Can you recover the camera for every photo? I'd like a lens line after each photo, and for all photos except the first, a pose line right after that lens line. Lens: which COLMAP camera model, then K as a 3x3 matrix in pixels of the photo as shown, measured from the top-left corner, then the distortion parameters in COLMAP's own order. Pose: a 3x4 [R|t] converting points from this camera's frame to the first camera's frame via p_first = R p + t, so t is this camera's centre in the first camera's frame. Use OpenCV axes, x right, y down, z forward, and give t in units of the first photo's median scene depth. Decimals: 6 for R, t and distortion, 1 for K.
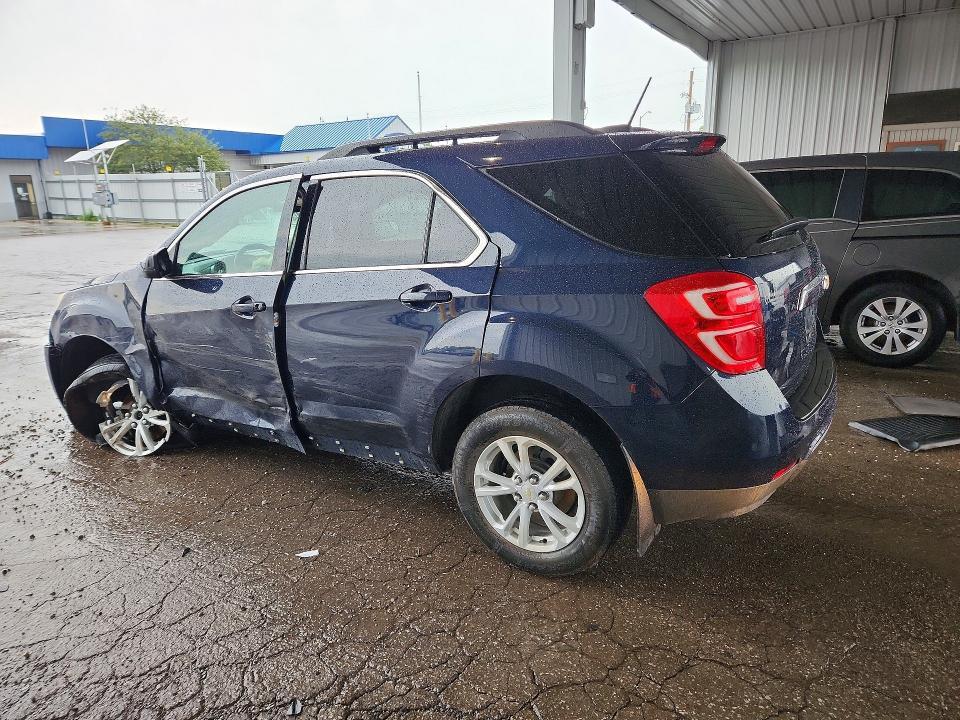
lens RADIAL K [[638.7, 0, 480.0], [0, 638.7, 360.0], [0, 0, 1]] dist [0.023798, 0.000103]
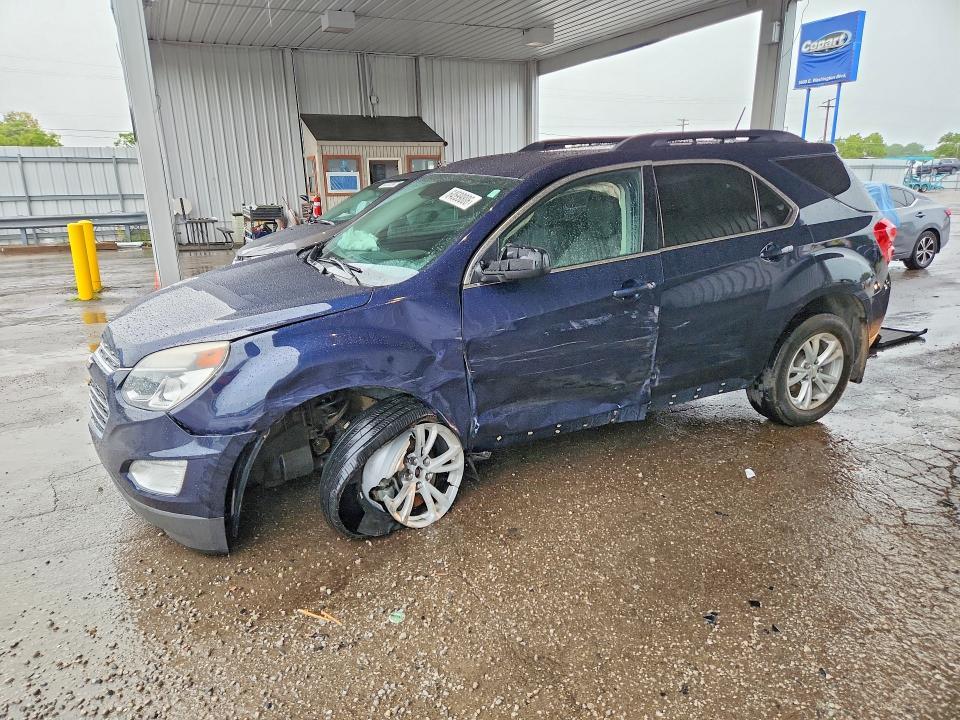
lens RADIAL K [[638.7, 0, 480.0], [0, 638.7, 360.0], [0, 0, 1]] dist [0.023798, 0.000103]
pose [[0.560445, -0.212918, 0.800354, -1.068799], [0.221804, 0.969674, 0.102645, -0.104004], [-0.797938, 0.119995, 0.590675, 0.475361]]
